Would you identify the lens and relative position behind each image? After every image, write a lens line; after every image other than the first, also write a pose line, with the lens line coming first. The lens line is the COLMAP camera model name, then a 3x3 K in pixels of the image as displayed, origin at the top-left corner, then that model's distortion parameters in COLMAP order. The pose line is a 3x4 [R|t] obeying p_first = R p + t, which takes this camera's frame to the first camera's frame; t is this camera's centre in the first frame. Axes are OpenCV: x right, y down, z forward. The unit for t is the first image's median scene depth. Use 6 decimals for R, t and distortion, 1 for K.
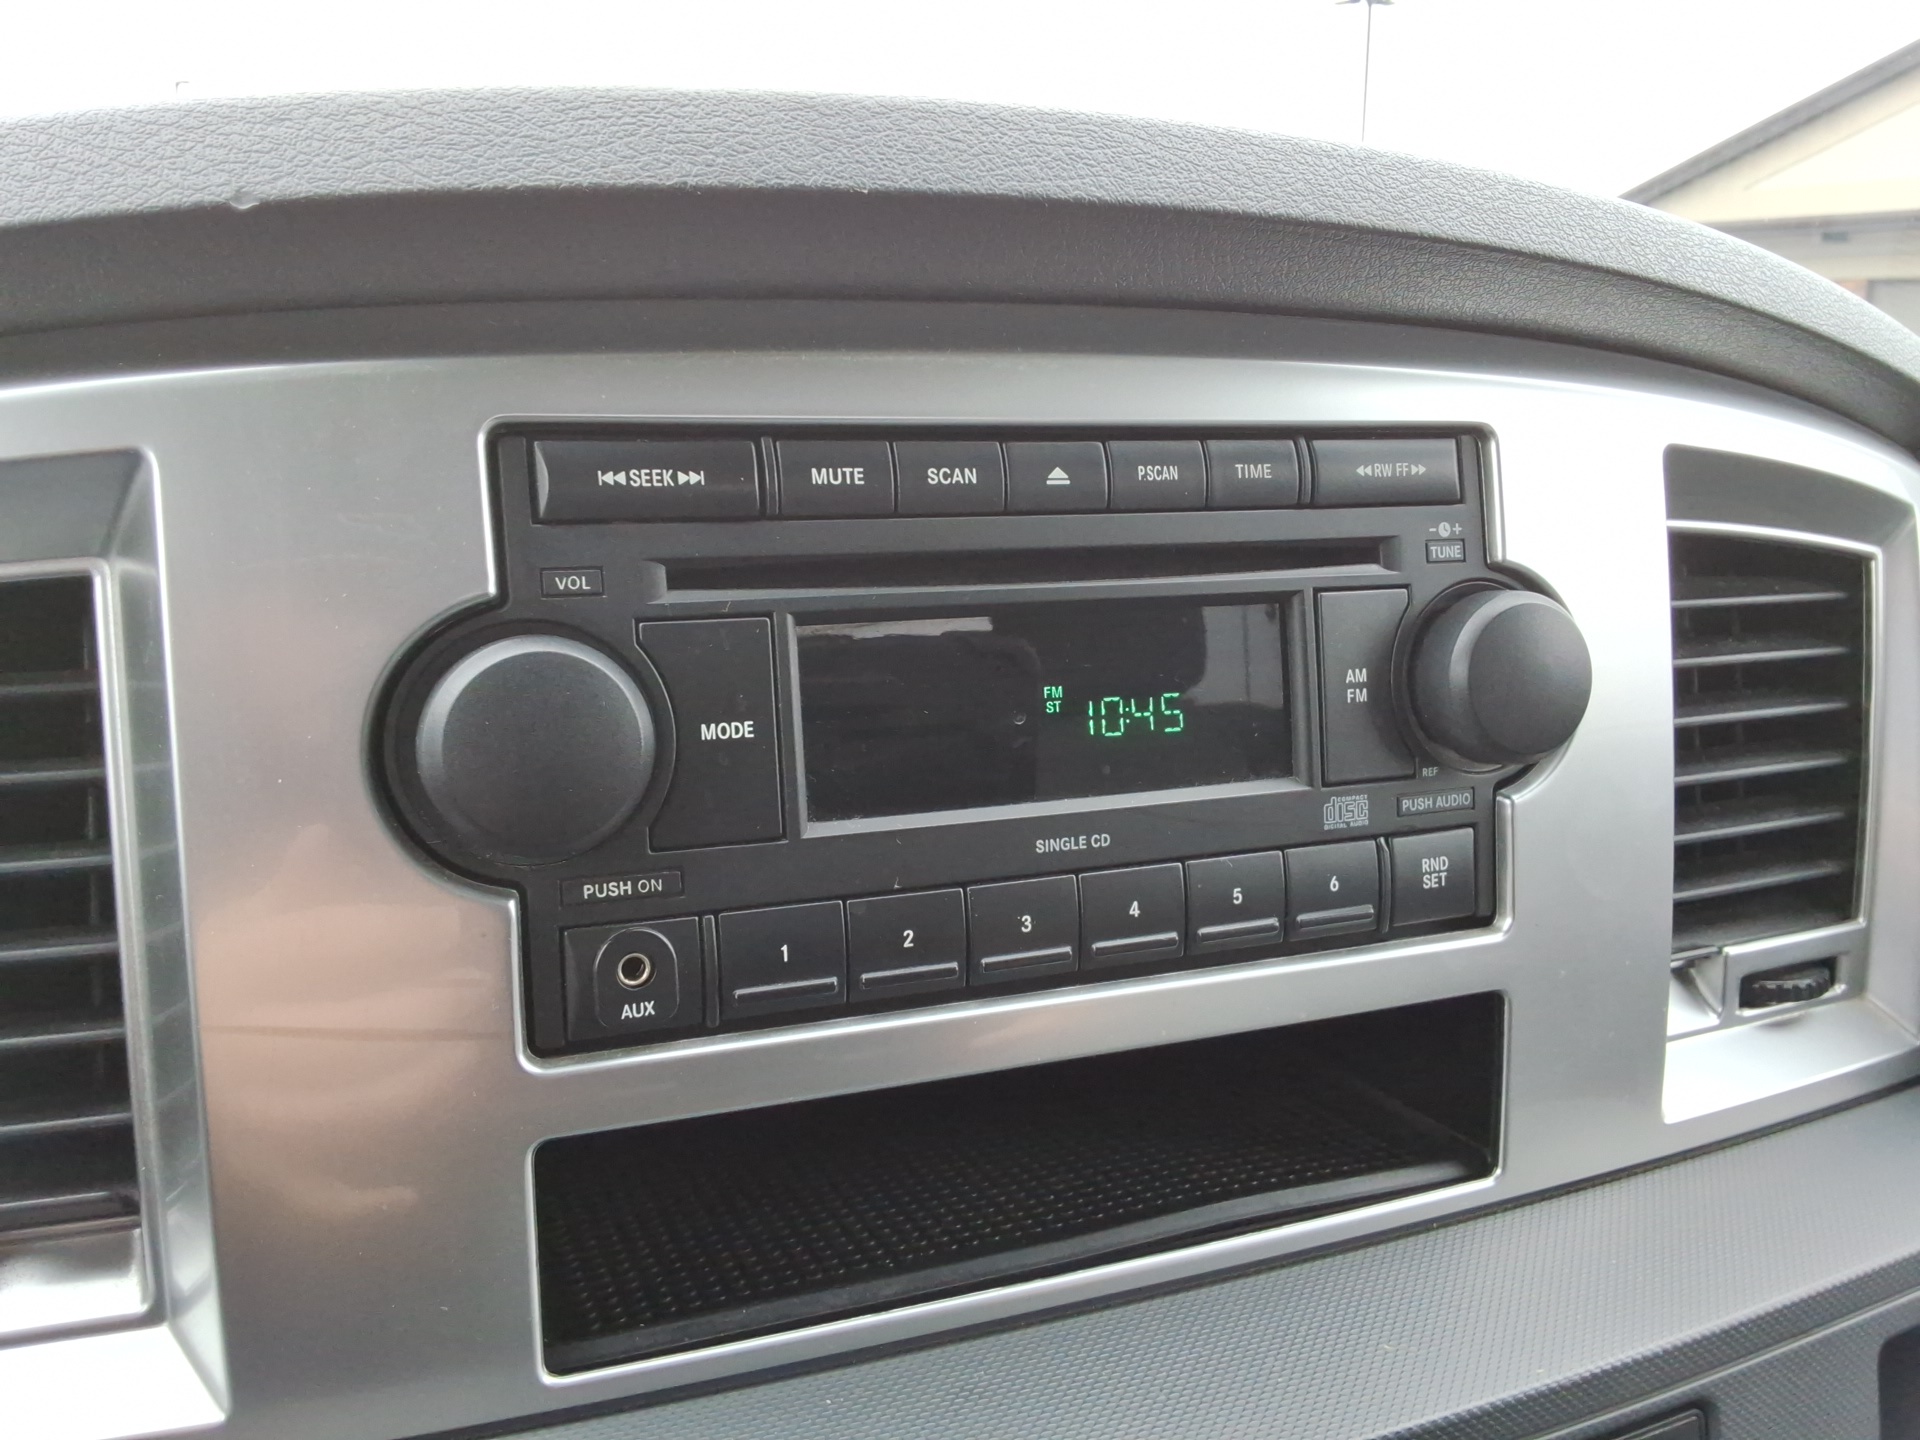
lens RADIAL K [[1574.7, 0, 978.1], [0, 1574.7, 678.6], [0, 0, 1]] dist [0.108735, -0.158688]
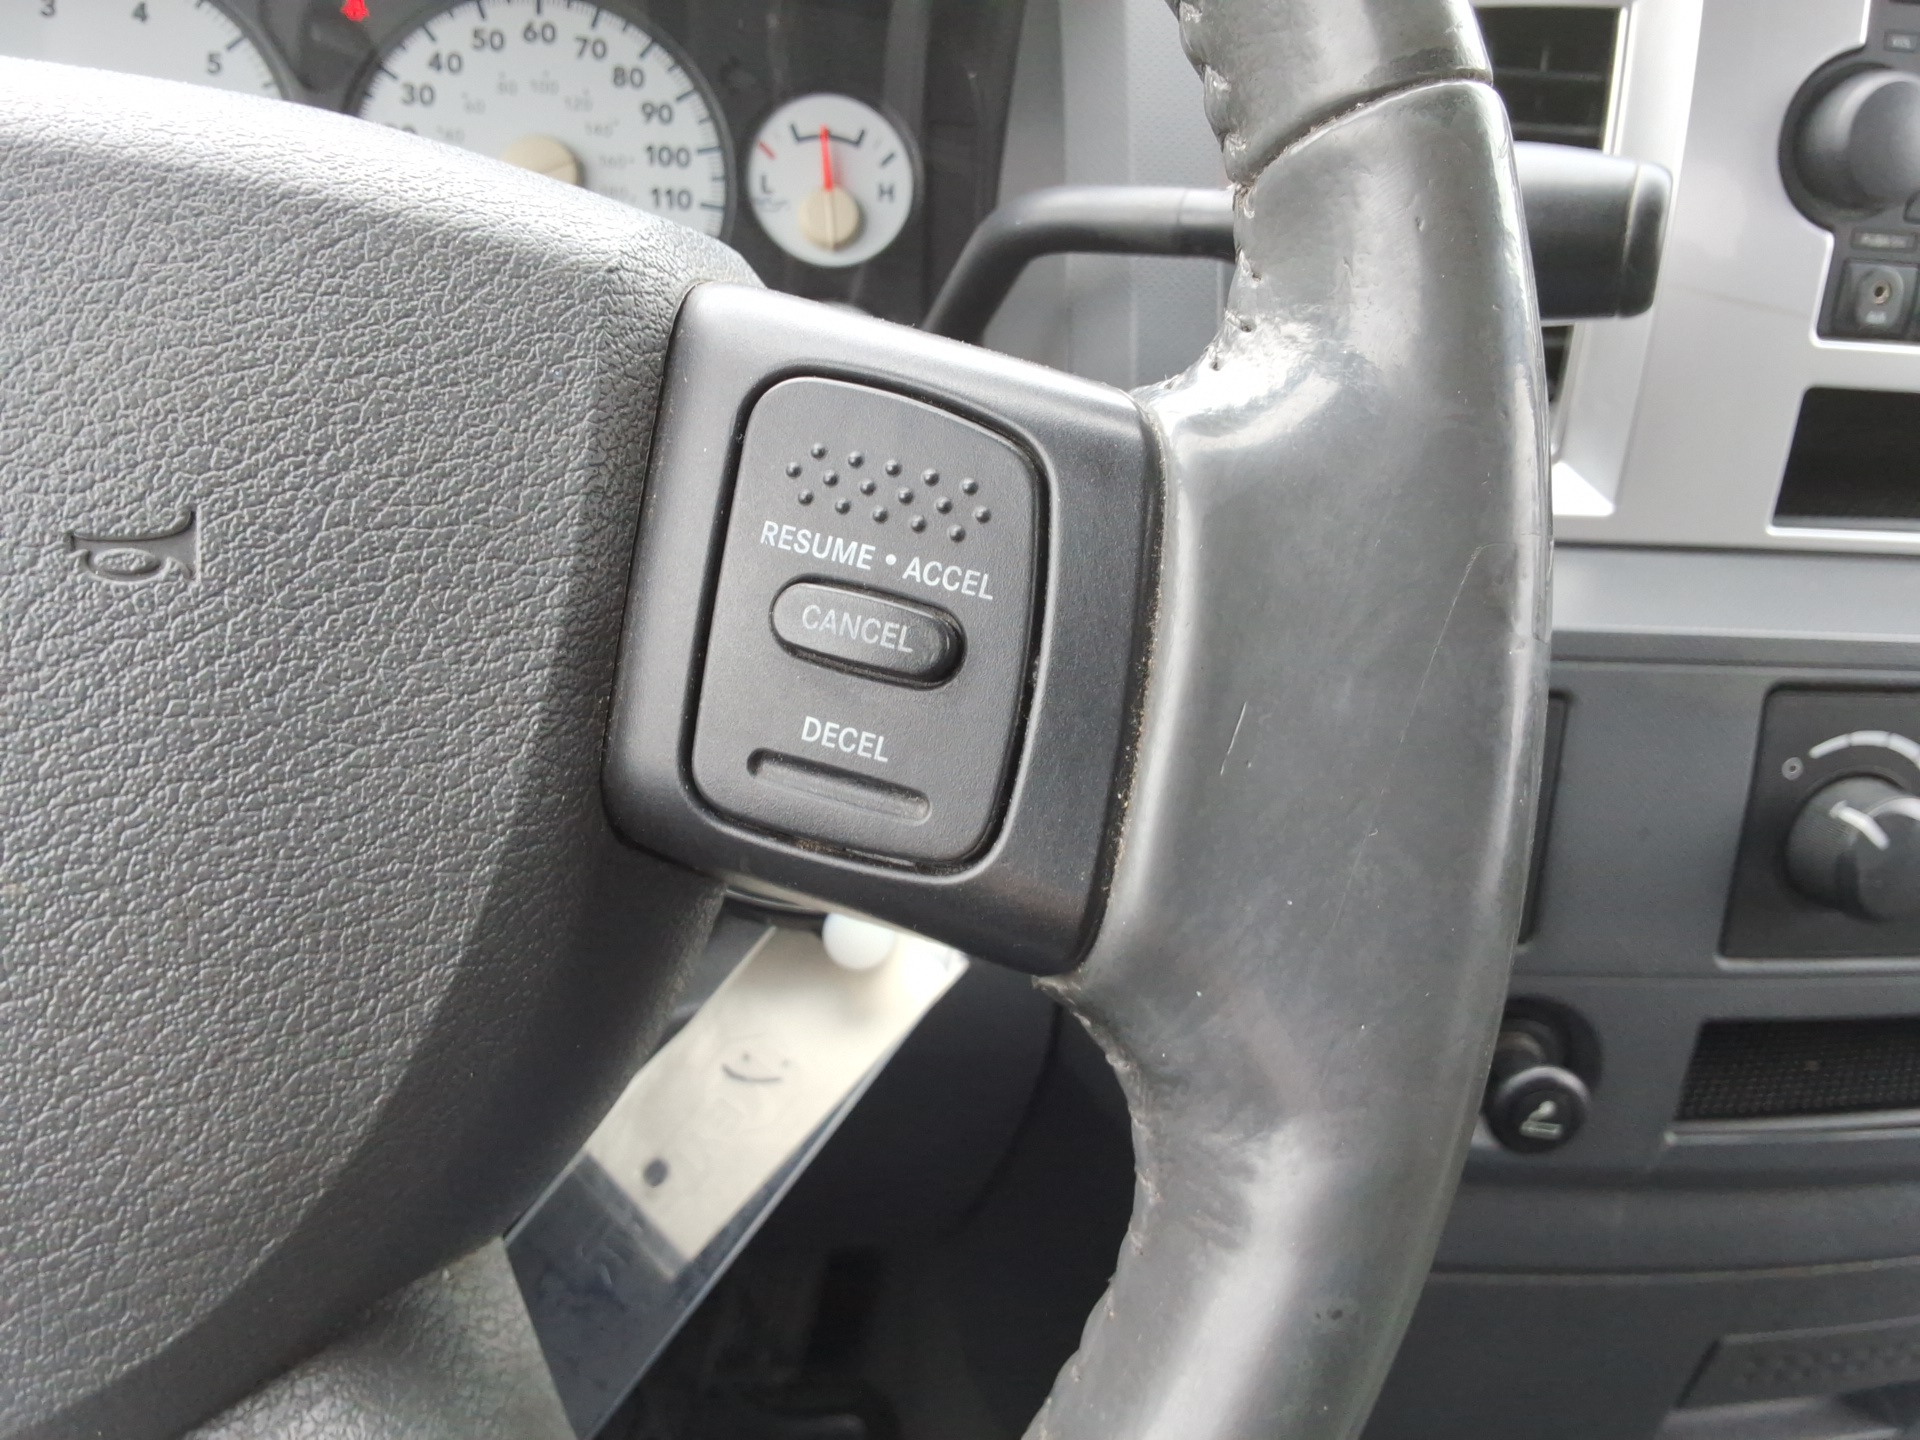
lens RADIAL K [[1574.7, 0, 952.5], [0, 1574.7, 709.5], [0, 0, 1]] dist [0.108735, -0.158688]
pose [[0.976162, 0.153269, -0.153675, -0.752571], [-0.109010, 0.958480, 0.263501, 0.238171], [0.187681, -0.240468, 0.952340, -0.790059]]
